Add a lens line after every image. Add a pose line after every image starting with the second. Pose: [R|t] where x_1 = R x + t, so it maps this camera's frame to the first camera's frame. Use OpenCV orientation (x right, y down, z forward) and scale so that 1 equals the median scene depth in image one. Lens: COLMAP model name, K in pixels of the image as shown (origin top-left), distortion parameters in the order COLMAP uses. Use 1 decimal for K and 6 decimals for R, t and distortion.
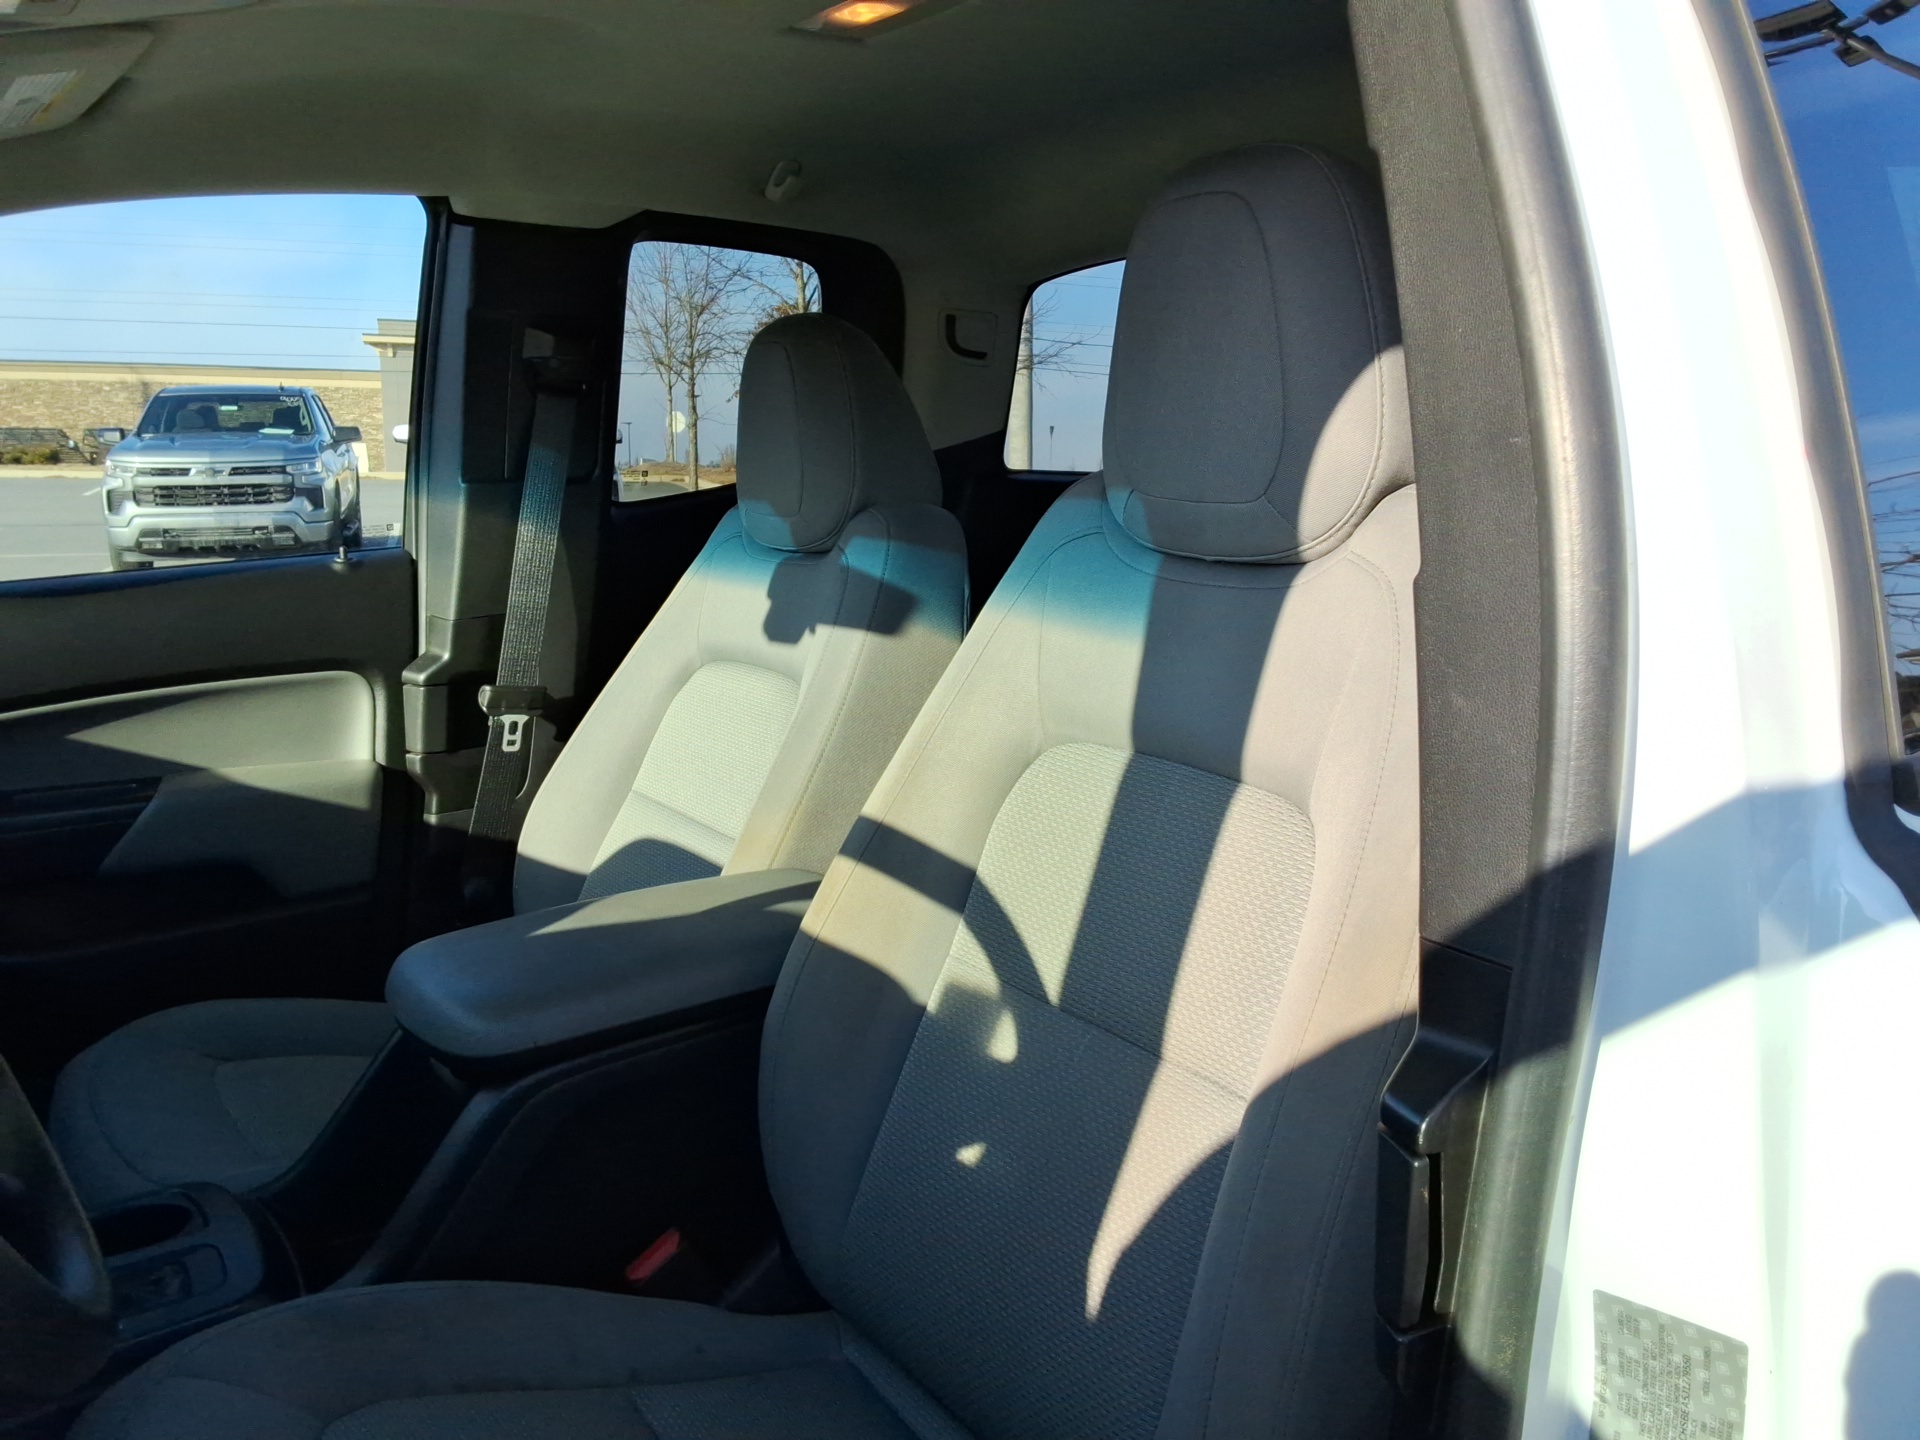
lens RADIAL K [[1529.2, 0, 991.8], [0, 1529.2, 723.0], [0, 0, 1]] dist [0.092605, -0.134746]
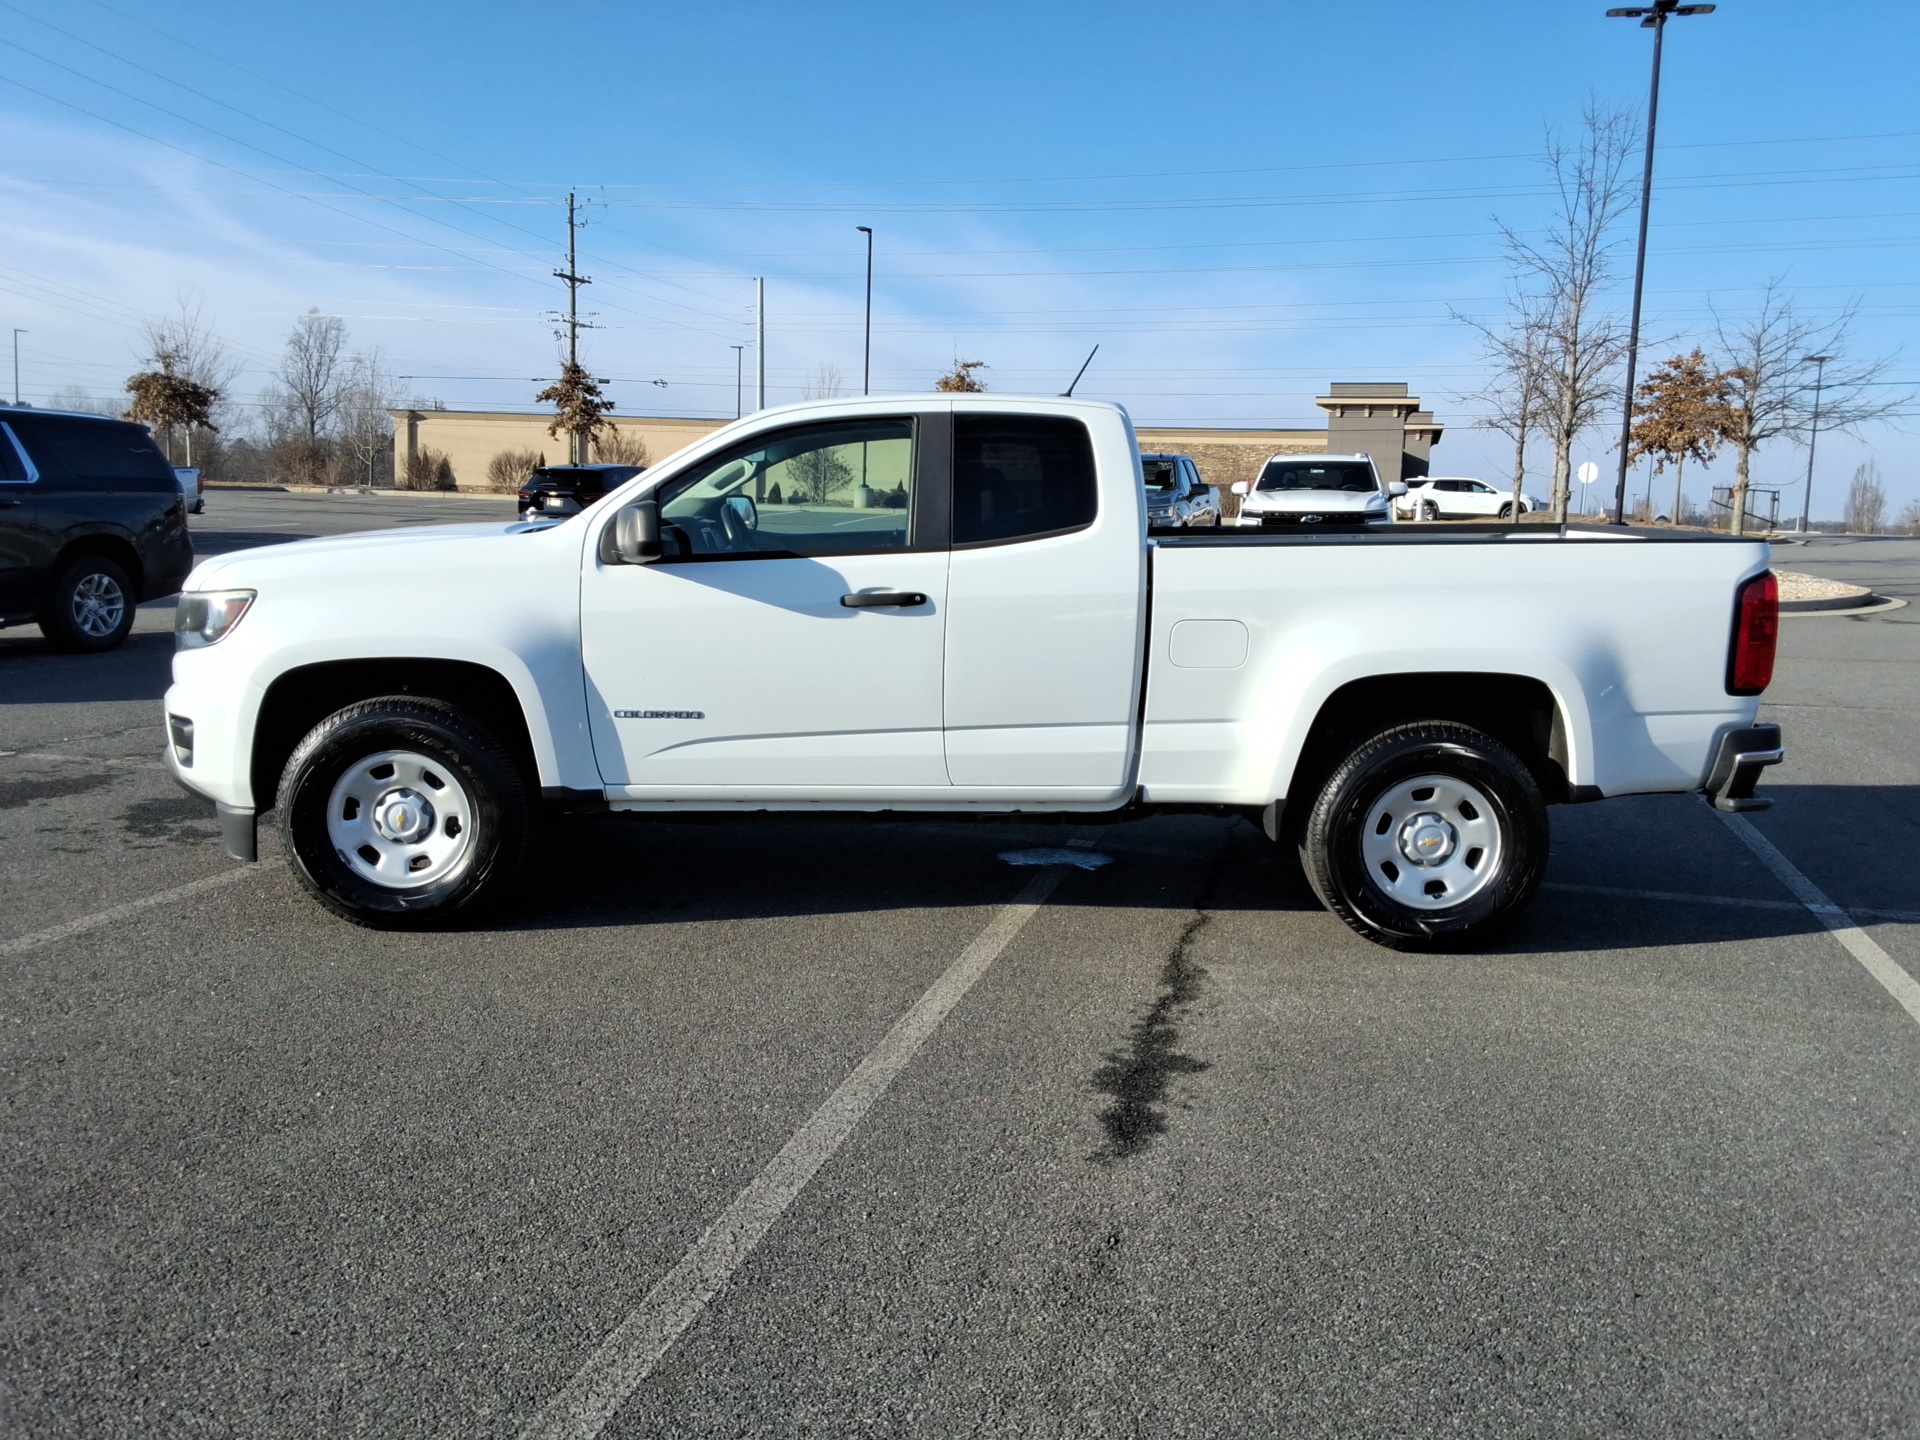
lens RADIAL K [[1529.2, 0, 982.2], [0, 1529.2, 711.2], [0, 0, 1]] dist [0.092605, -0.134746]
pose [[0.822265, 0.089754, -0.561982, 0.217177], [-0.111549, 0.993749, -0.004502, 0.036271], [0.558065, 0.066390, 0.827137, -0.218320]]
